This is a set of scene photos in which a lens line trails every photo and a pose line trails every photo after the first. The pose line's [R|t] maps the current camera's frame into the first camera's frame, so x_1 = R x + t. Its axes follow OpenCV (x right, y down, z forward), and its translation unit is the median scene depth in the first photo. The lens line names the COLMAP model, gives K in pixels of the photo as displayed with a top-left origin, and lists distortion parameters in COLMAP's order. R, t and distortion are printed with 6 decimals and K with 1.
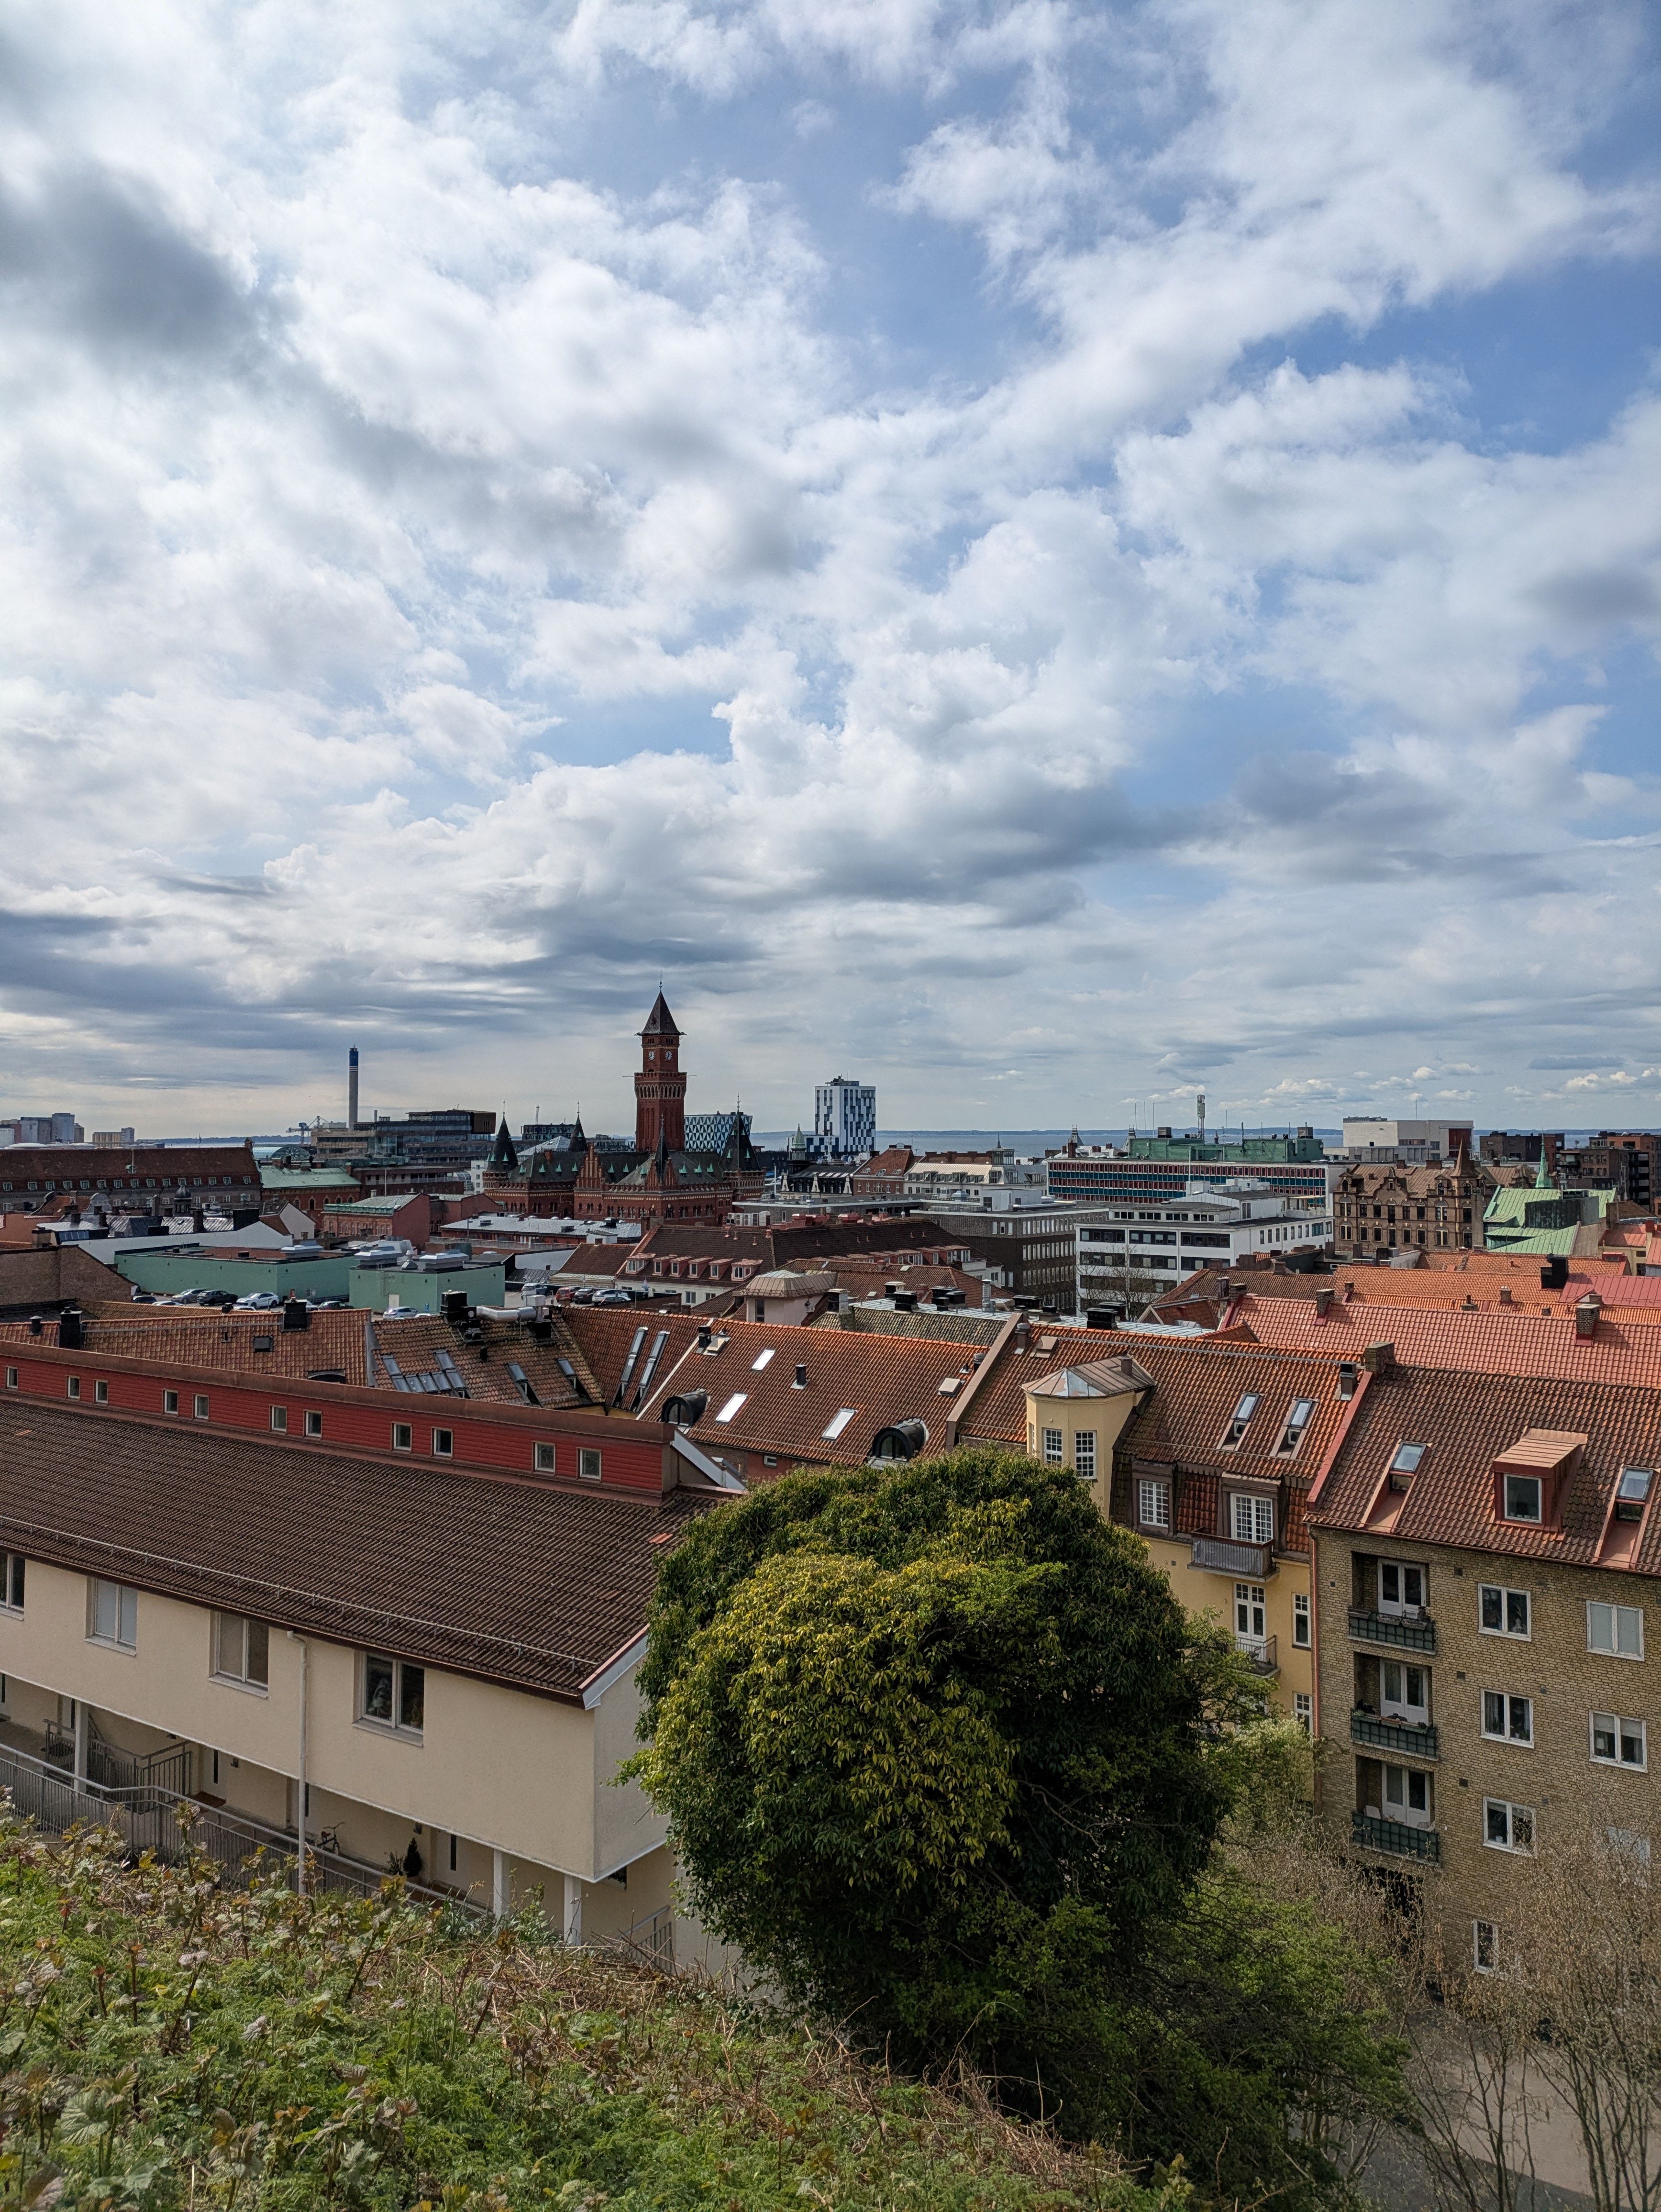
lens RADIAL K [[1647.7, 0, 798.5], [0, 1647.7, 1106.2], [0, 0, 1]] dist [0.056736, -0.054498]
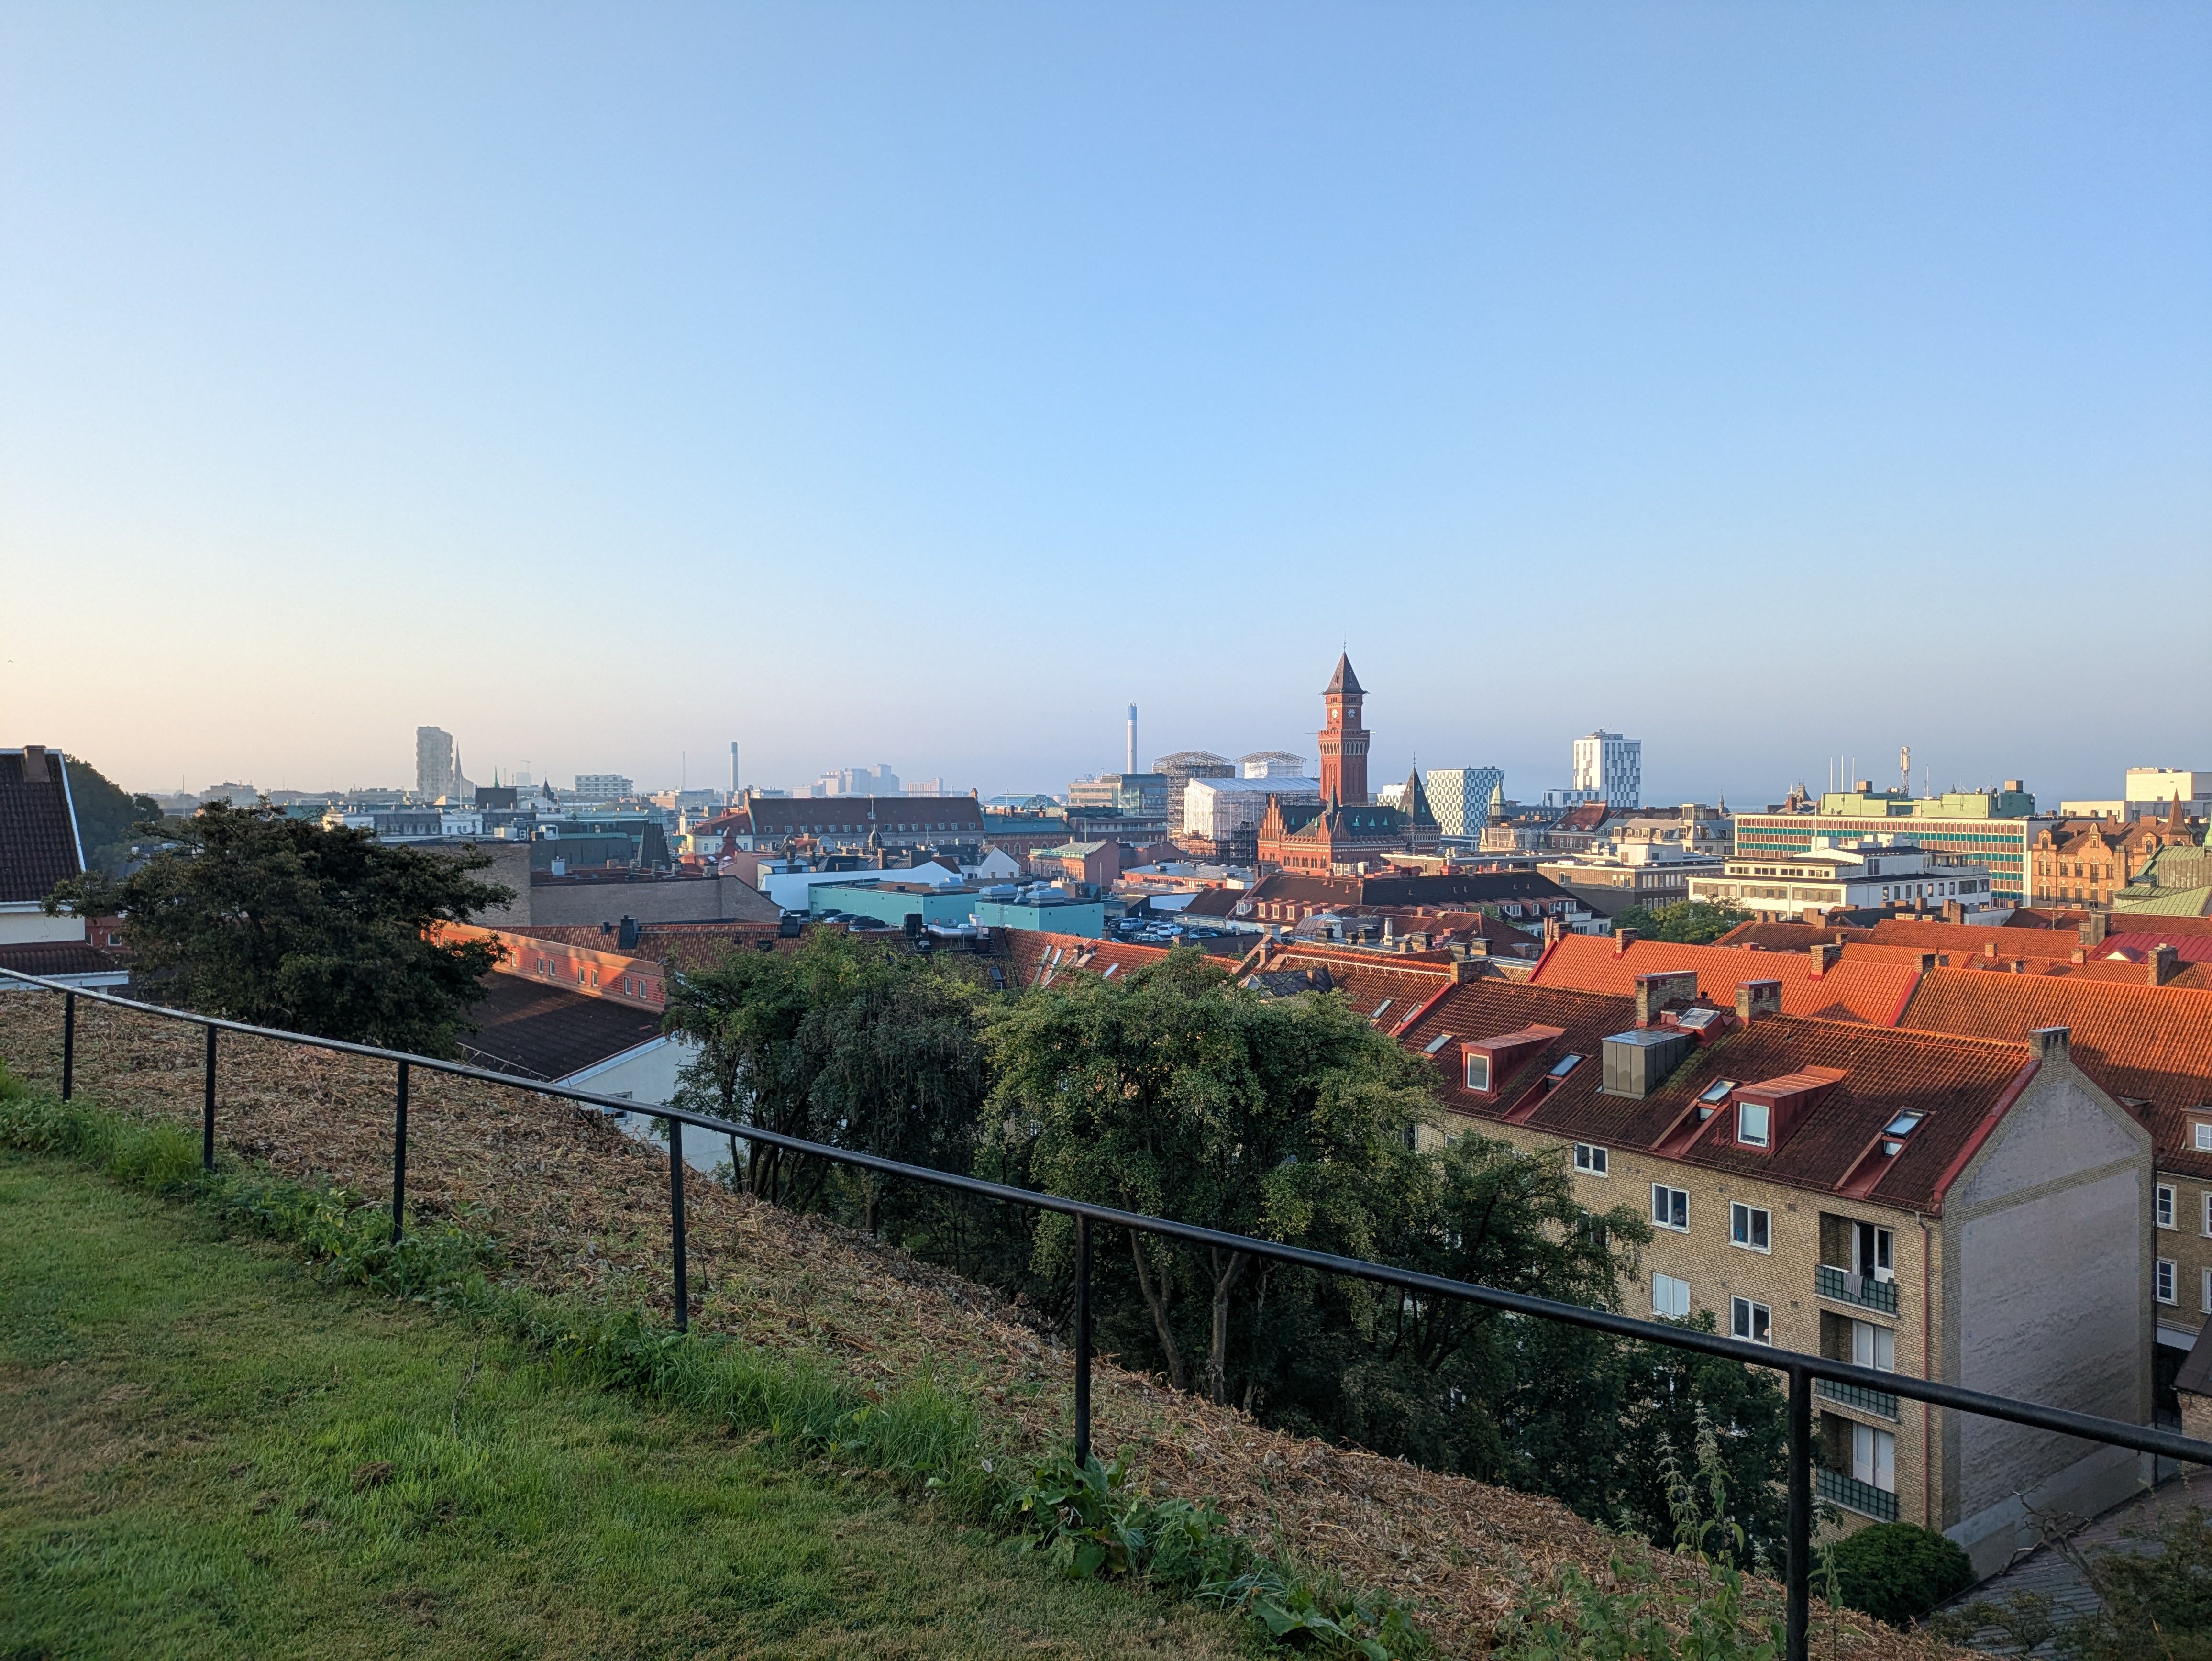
lens RADIAL K [[1647.7, 0, 1106.0], [0, 1647.7, 830.5], [0, 0, 1]] dist [0.056736, -0.054498]
pose [[0.931157, 0.008013, -0.364531, 0.186164], [0.006834, 0.999199, 0.039421, 0.001542], [0.364555, -0.039198, 0.930356, -0.042808]]
